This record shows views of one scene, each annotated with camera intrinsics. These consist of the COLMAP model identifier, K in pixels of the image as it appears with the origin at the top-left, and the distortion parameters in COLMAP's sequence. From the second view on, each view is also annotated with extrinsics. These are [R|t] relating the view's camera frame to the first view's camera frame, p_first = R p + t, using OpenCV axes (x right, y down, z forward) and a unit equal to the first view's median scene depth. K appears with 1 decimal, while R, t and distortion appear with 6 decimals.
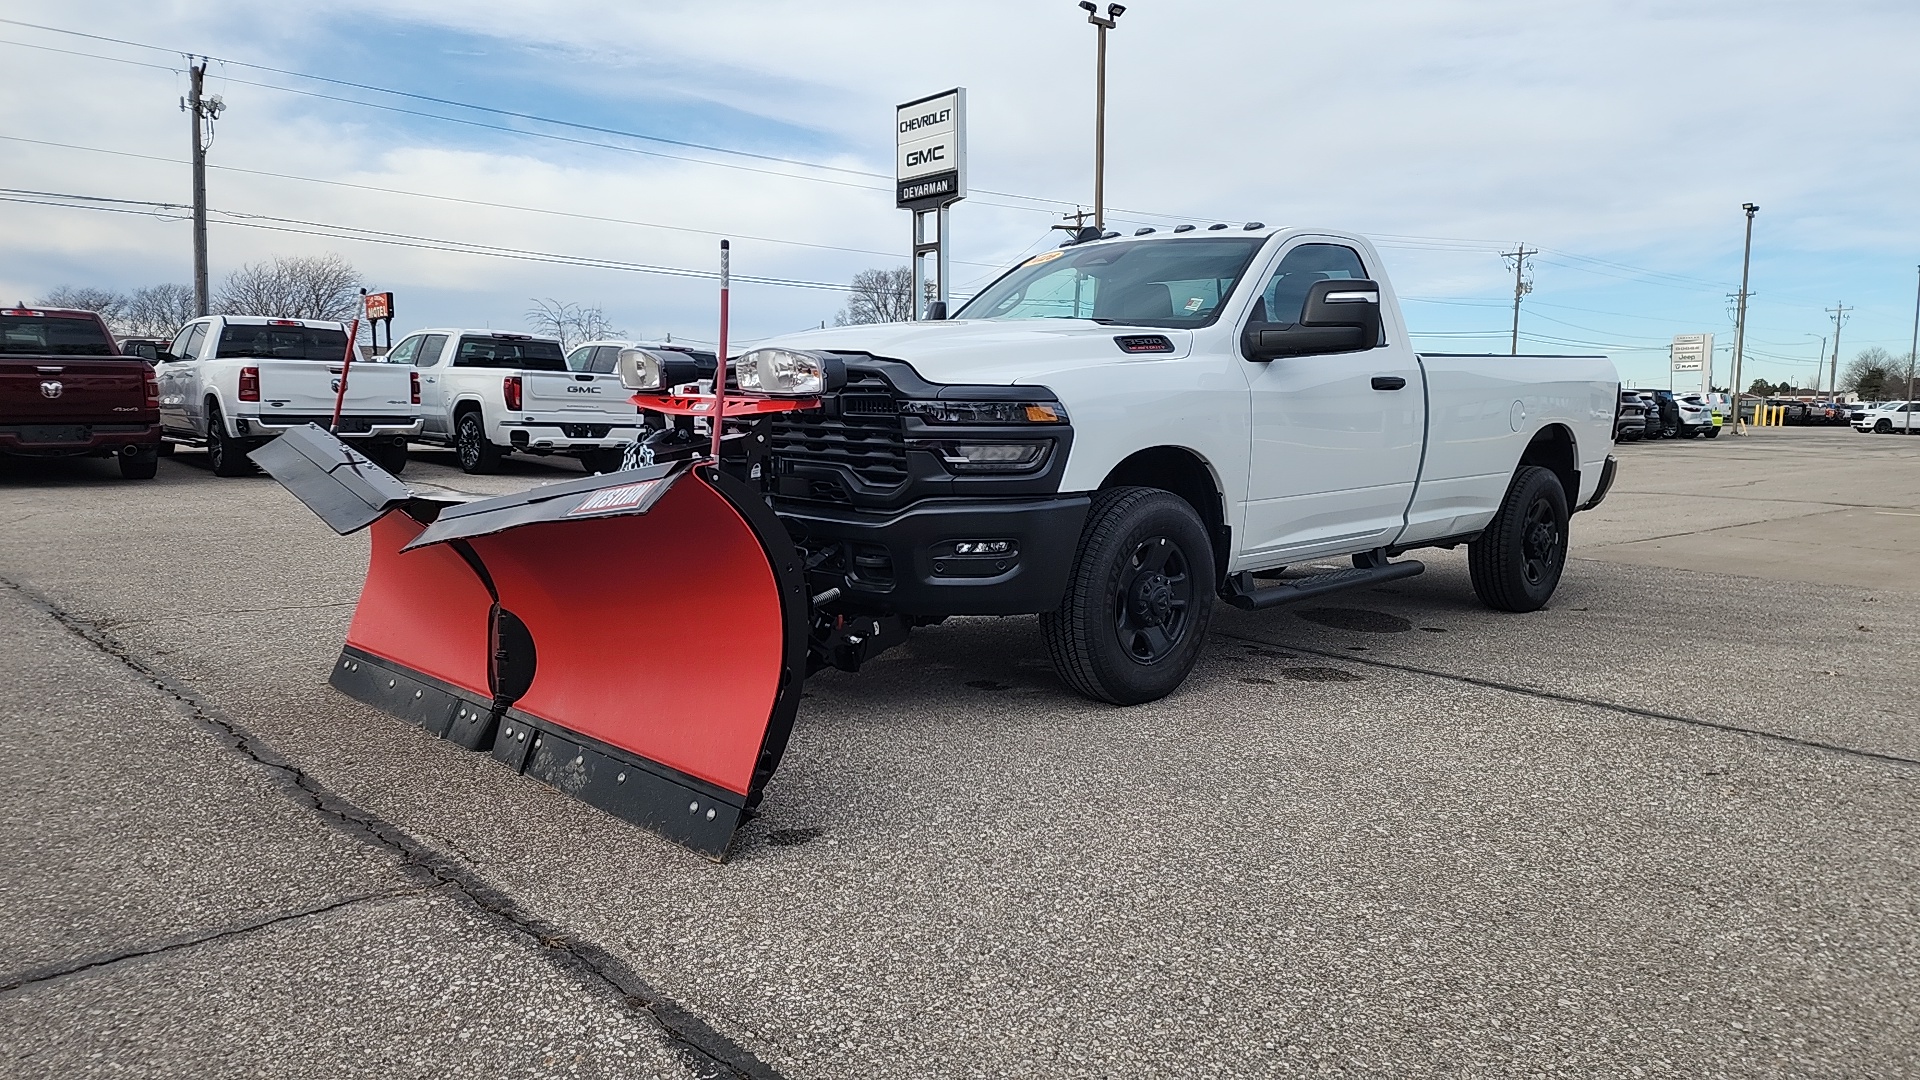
lens RADIAL K [[1283.1, 0, 960.0], [0, 1283.1, 540.0], [0, 0, 1]] dist [0.080086, -0.074077]
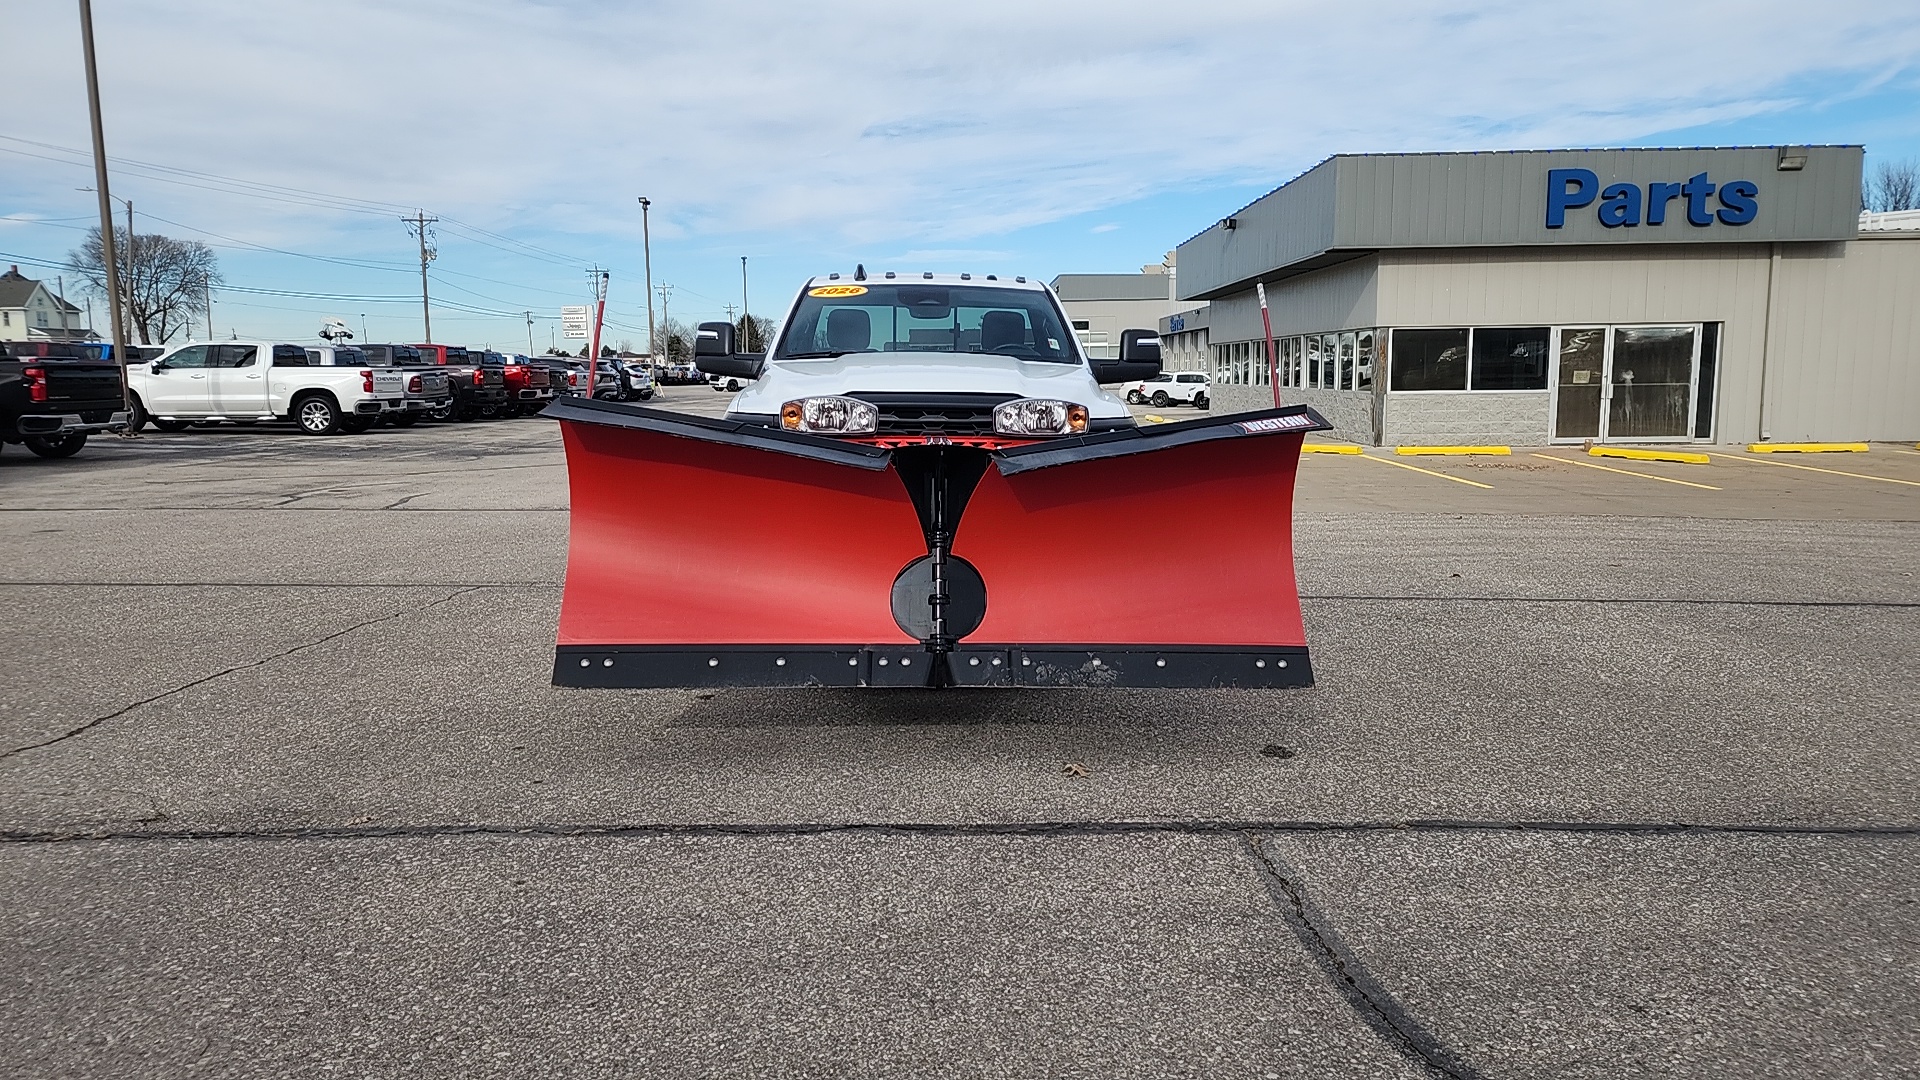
lens RADIAL K [[1261.2, 0, 958.7], [0, 1261.2, 567.1], [0, 0, 1]] dist [0.082504, -0.072435]
pose [[0.670467, -0.126599, 0.731059, -0.802068], [0.087681, 0.991950, 0.091364, -0.076134], [-0.736740, 0.002843, 0.676170, 0.187146]]
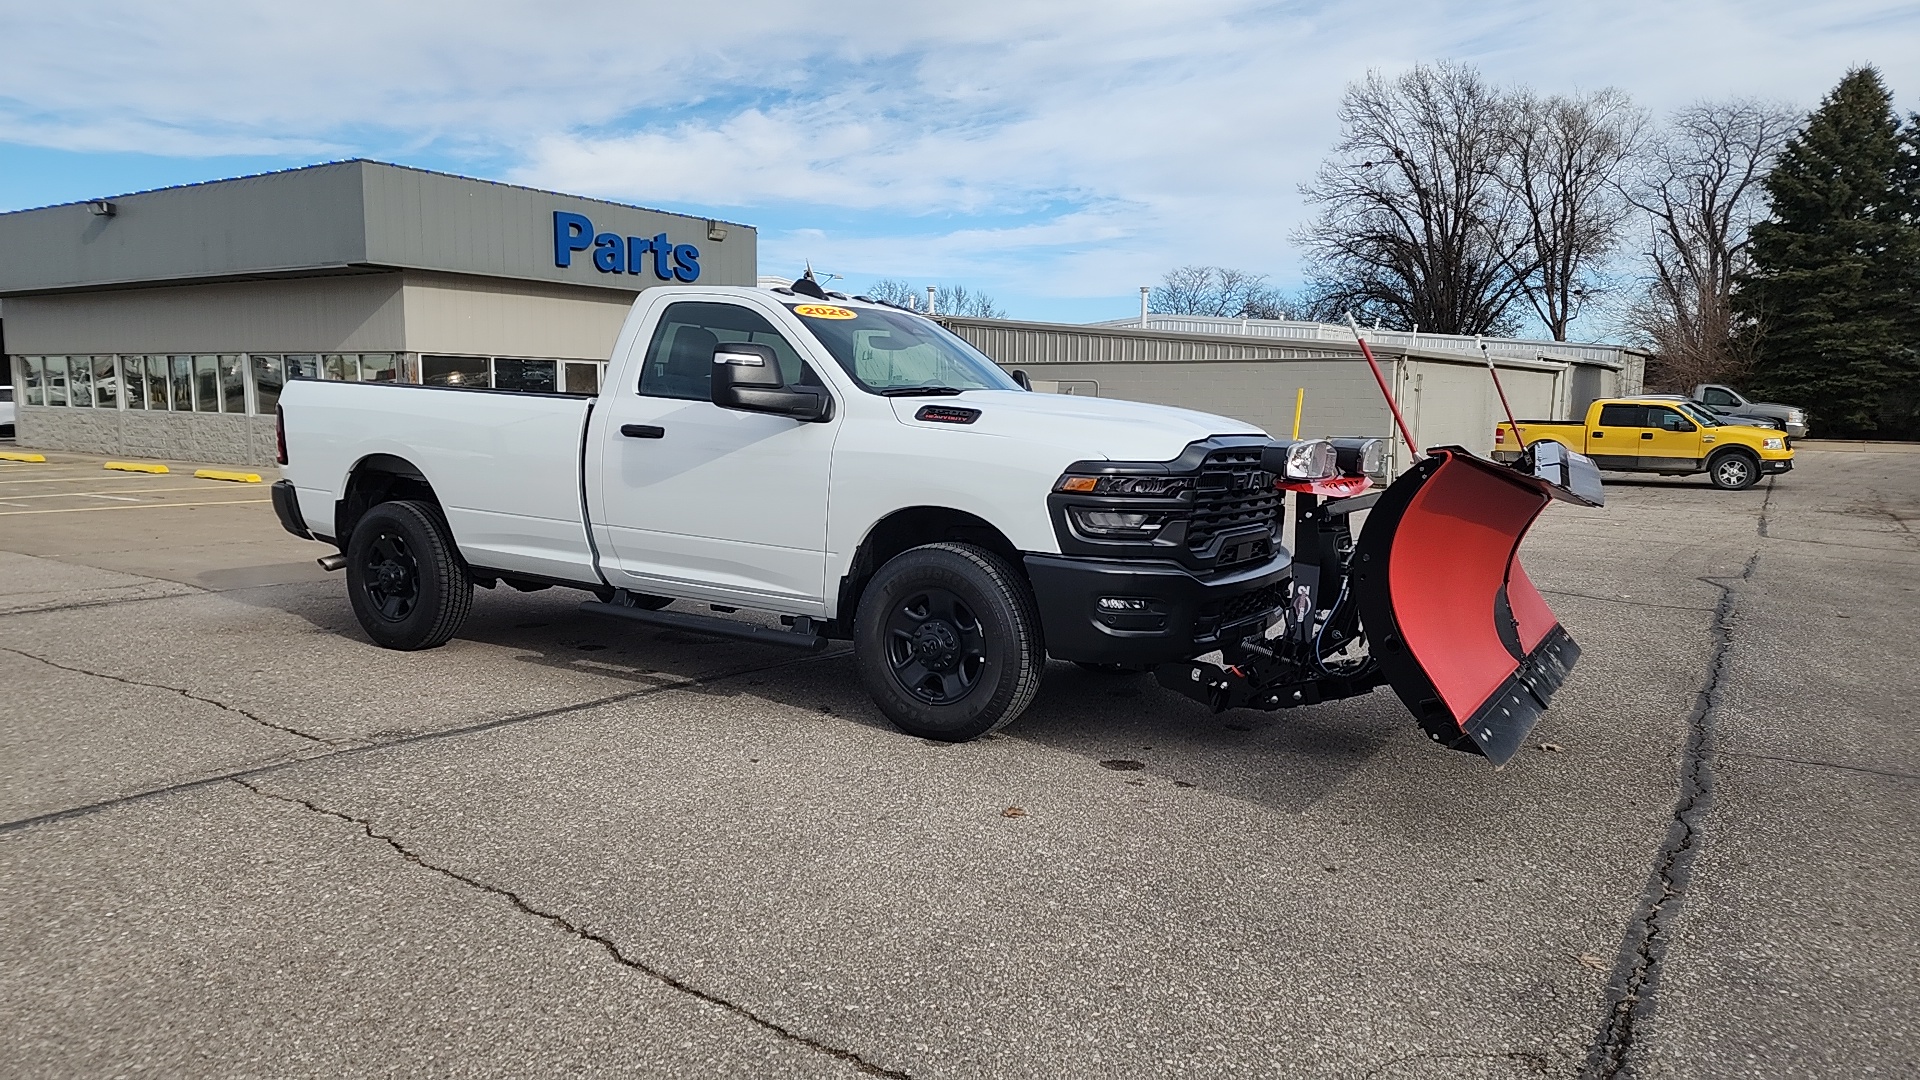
lens RADIAL K [[1261.2, 0, 958.7], [0, 1261.2, 567.1], [0, 0, 1]] dist [0.082504, -0.072435]
pose [[-0.234813, -0.140239, 0.961871, -0.998890], [0.084700, 0.982822, 0.163970, -0.201503], [-0.968343, 0.119973, -0.218901, 1.281700]]
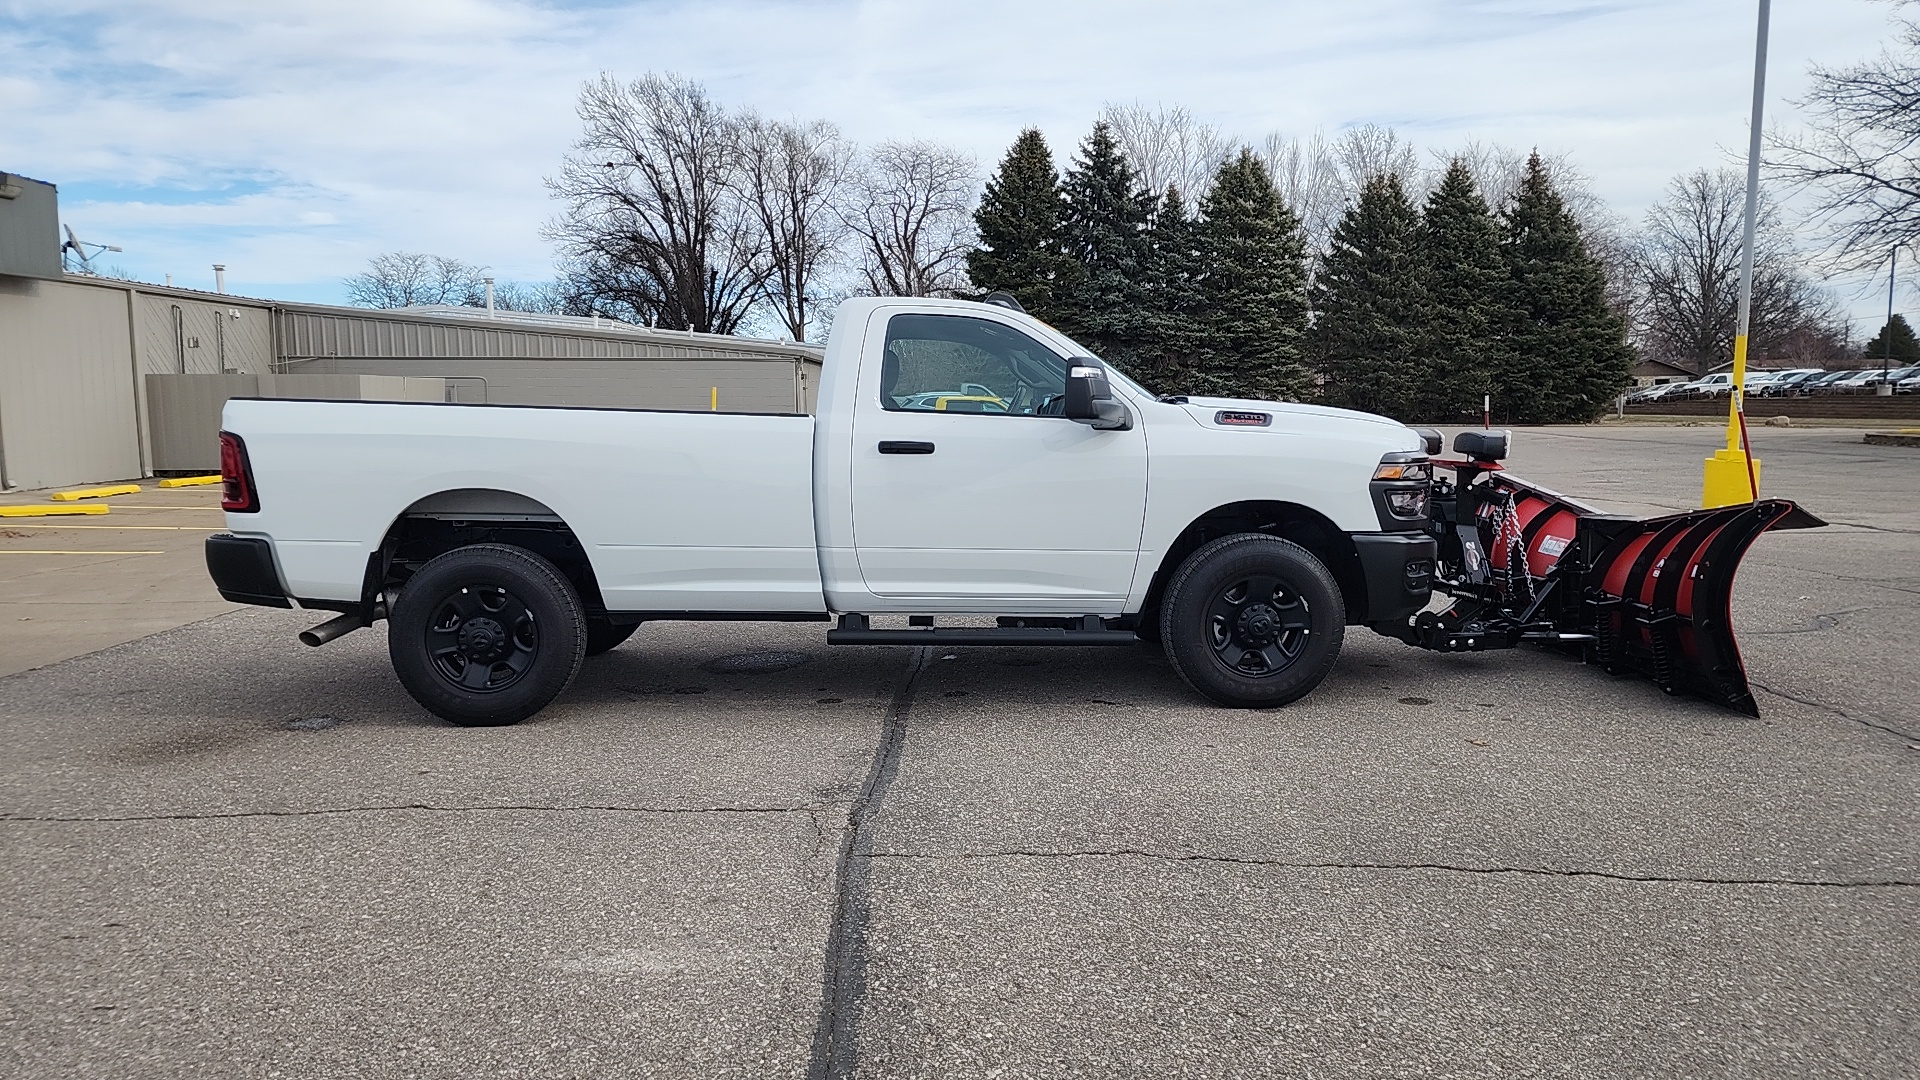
lens RADIAL K [[1270.6, 0, 947.1], [0, 1270.6, 540.1], [0, 0, 1]] dist [0.157361, -0.276089]
pose [[-0.746001, -0.079967, 0.661126, -0.615692], [0.064941, 0.979297, 0.191730, -0.283951], [-0.662770, 0.185965, -0.725364, 2.034196]]
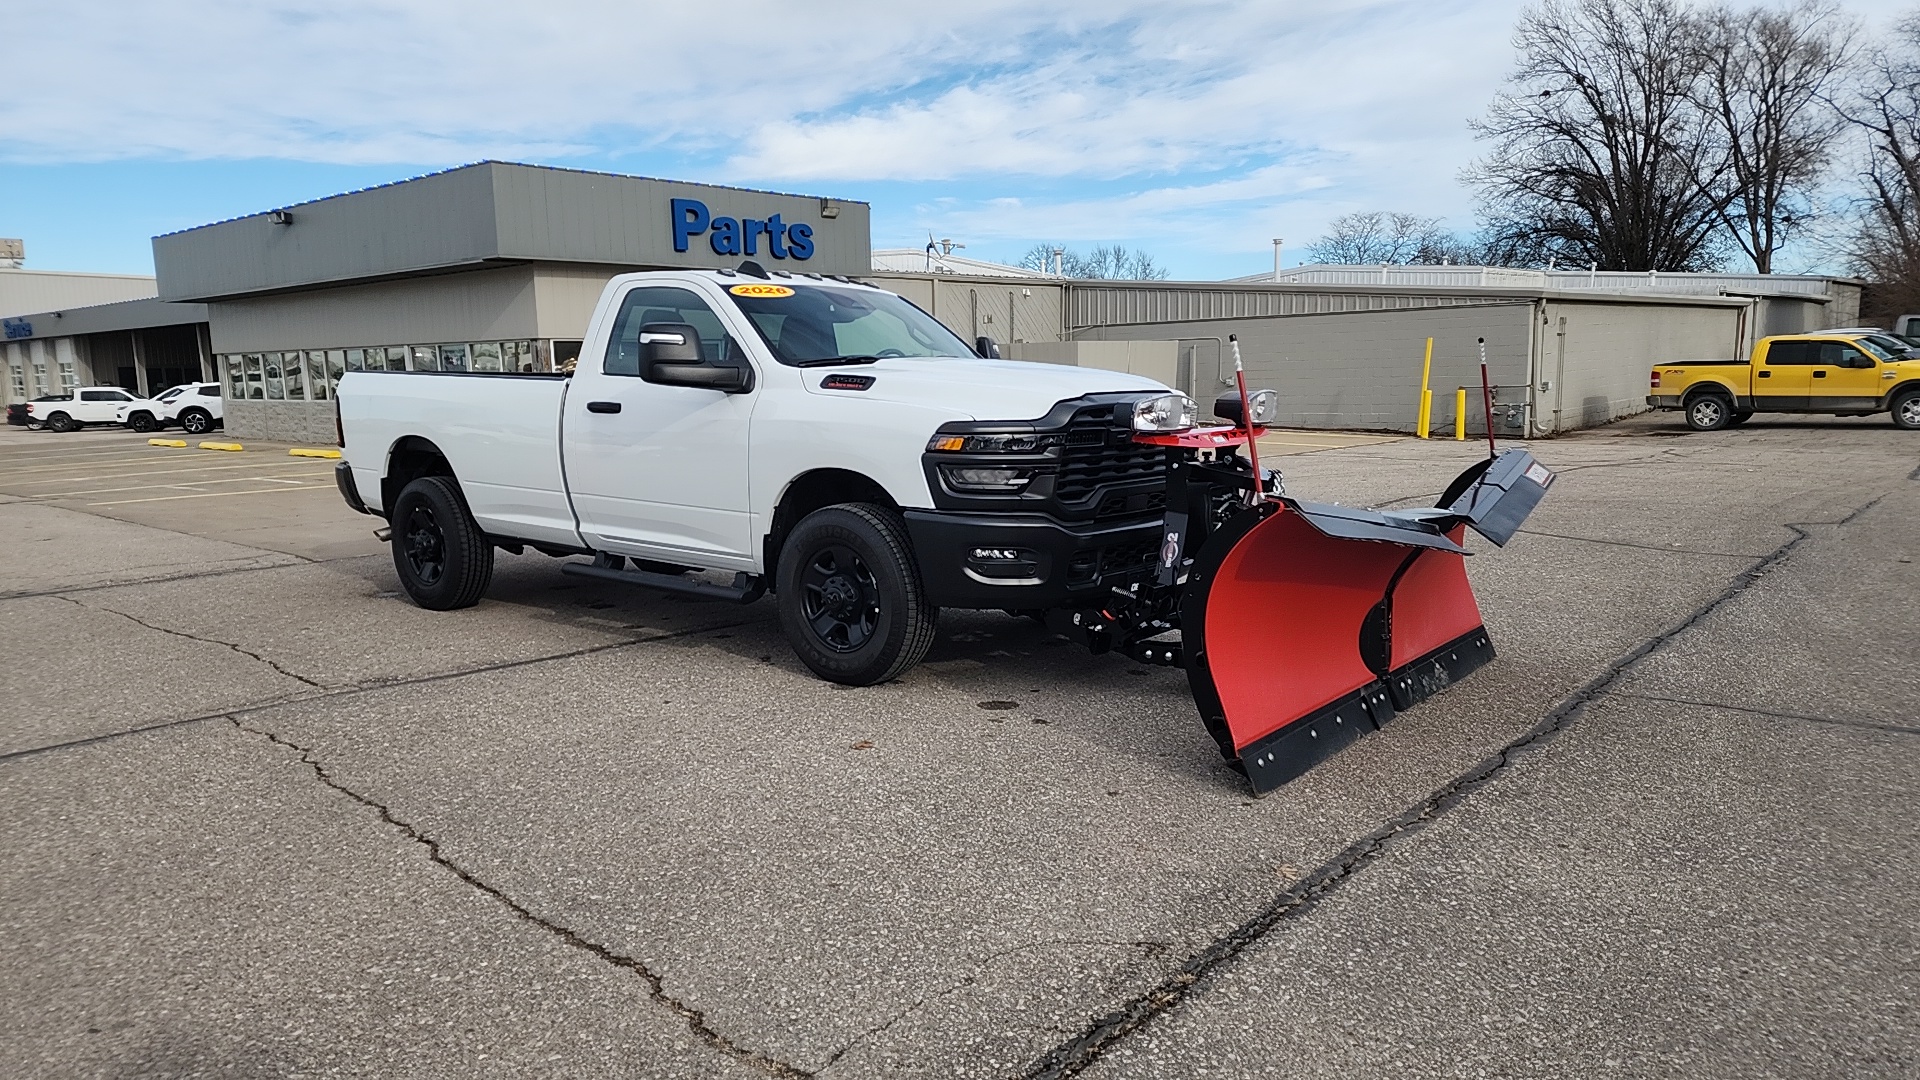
lens RADIAL K [[1261.2, 0, 958.7], [0, 1261.2, 567.1], [0, 0, 1]] dist [0.082504, -0.072435]
pose [[-0.104646, -0.163090, 0.981046, -1.104903], [0.124799, 0.976511, 0.175648, -0.182869], [-0.986648, 0.140814, -0.081834, 1.086959]]
